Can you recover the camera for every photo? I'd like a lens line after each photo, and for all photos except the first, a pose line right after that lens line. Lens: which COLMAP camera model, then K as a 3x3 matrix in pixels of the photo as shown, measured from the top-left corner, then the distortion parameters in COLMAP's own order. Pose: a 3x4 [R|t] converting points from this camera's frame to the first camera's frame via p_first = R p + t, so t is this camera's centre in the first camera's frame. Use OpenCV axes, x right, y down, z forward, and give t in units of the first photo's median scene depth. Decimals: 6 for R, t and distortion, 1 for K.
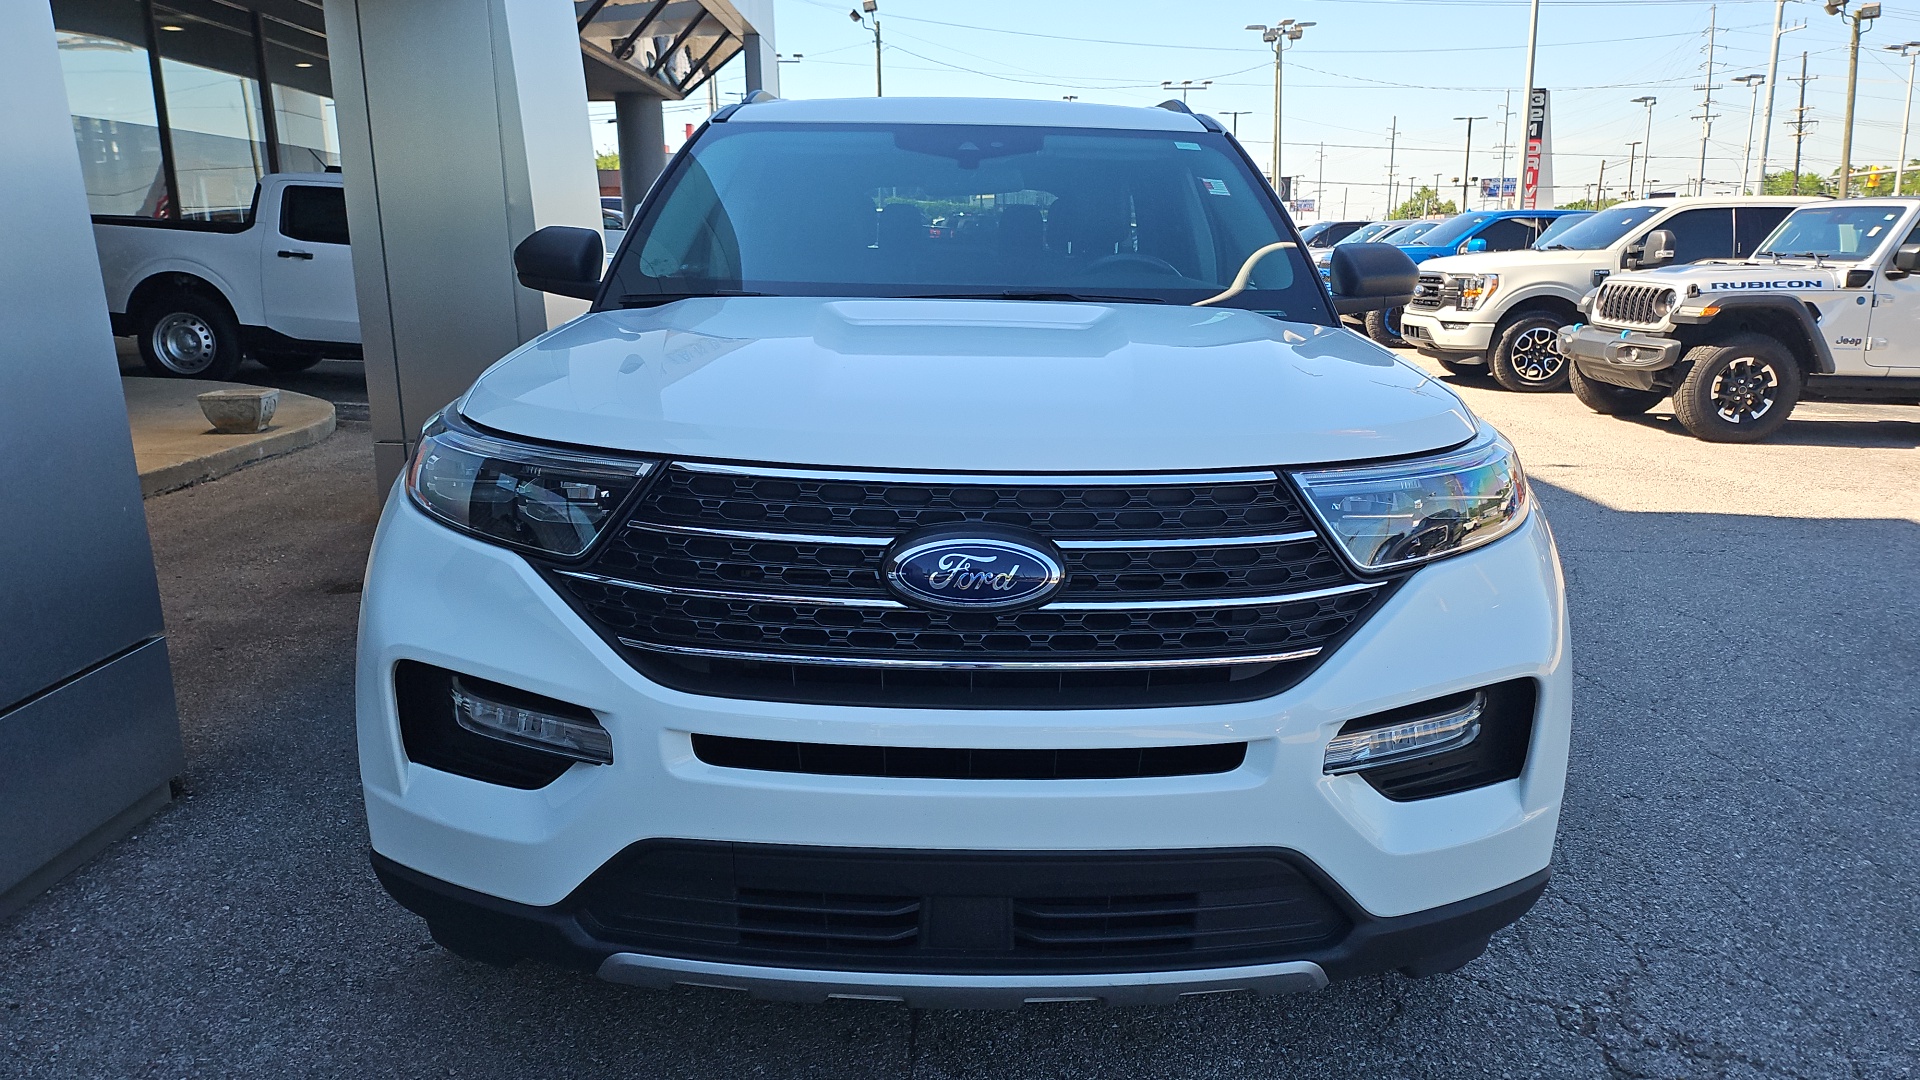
lens RADIAL K [[1453.3, 0, 959.9], [0, 1453.3, 543.5], [0, 0, 1]] dist [0.037176, -0.049641]
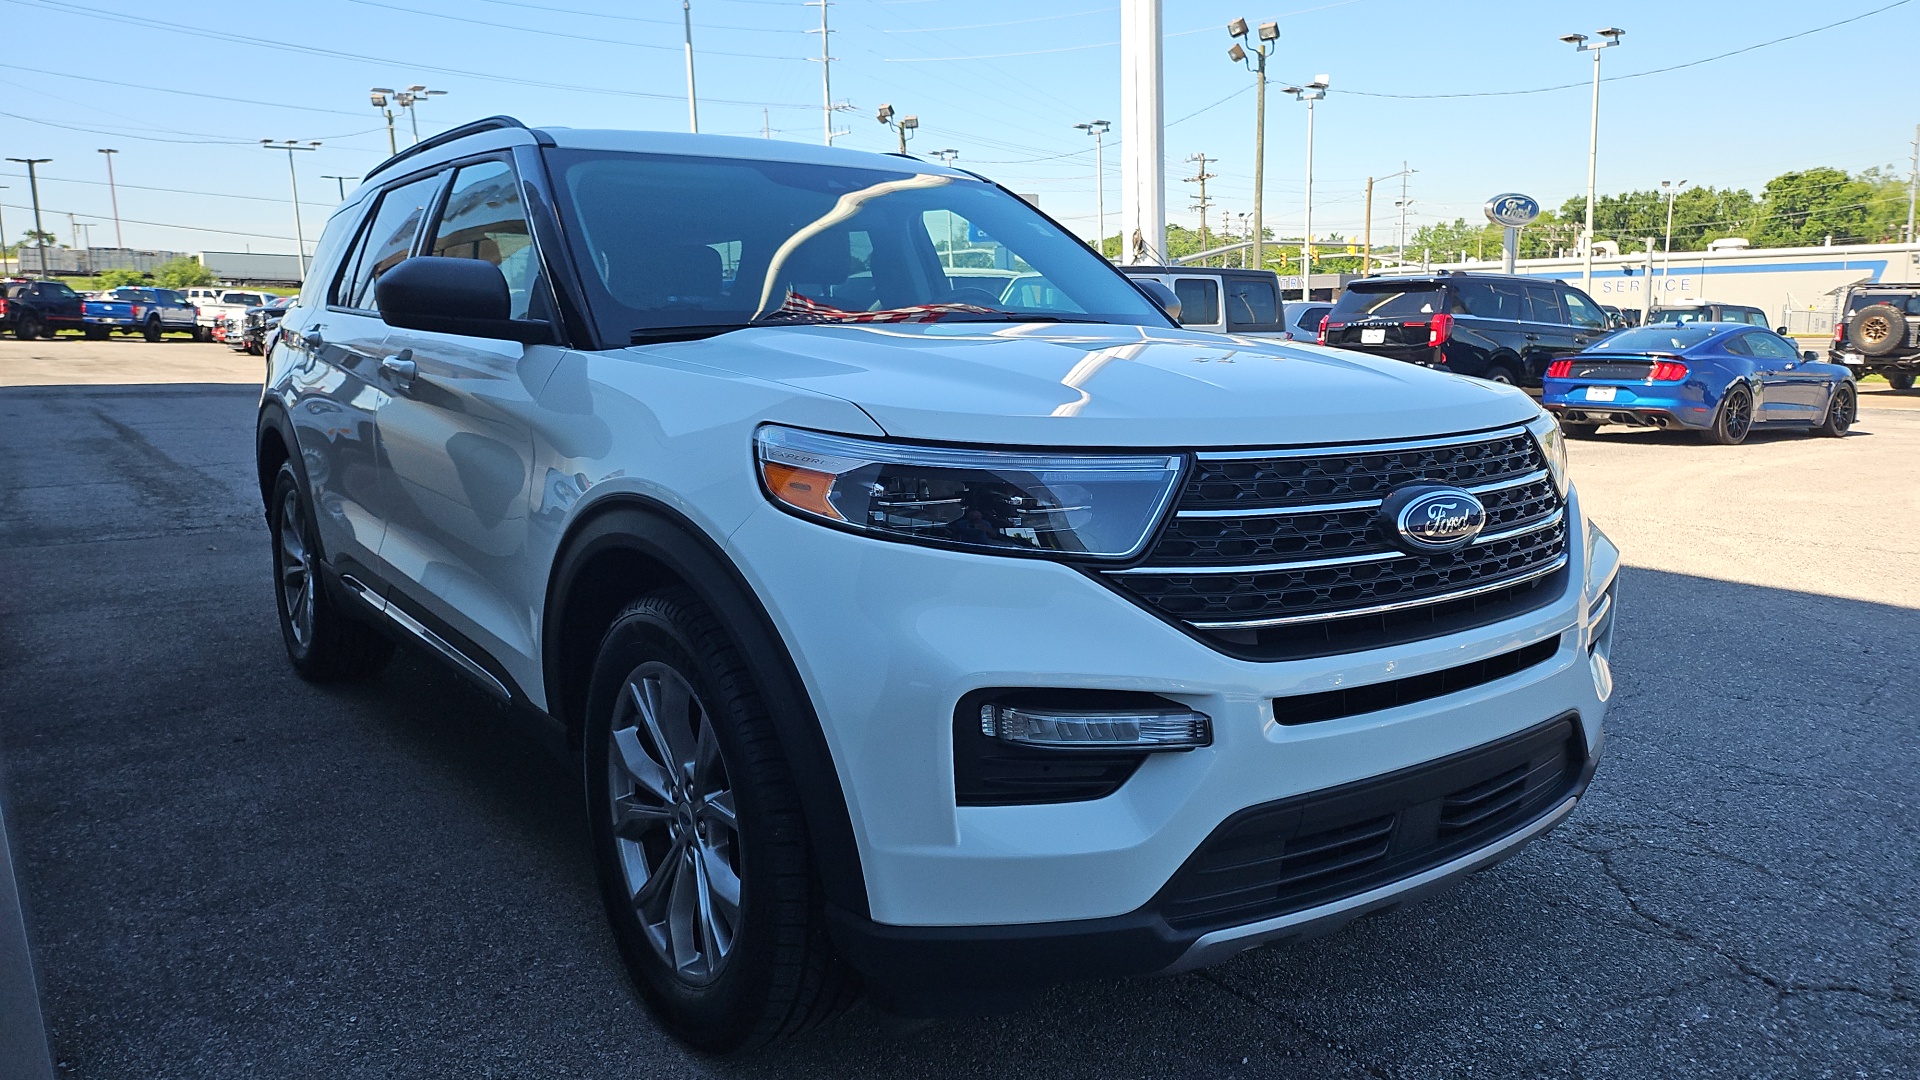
lens RADIAL K [[1453.3, 0, 963.5], [0, 1453.3, 532.7], [0, 0, 1]] dist [0.037176, -0.049641]
pose [[0.768362, -0.103716, 0.631556, -0.970475], [0.141267, 0.989928, -0.009299, -0.012422], [-0.624230, 0.096363, 0.775275, 0.286605]]
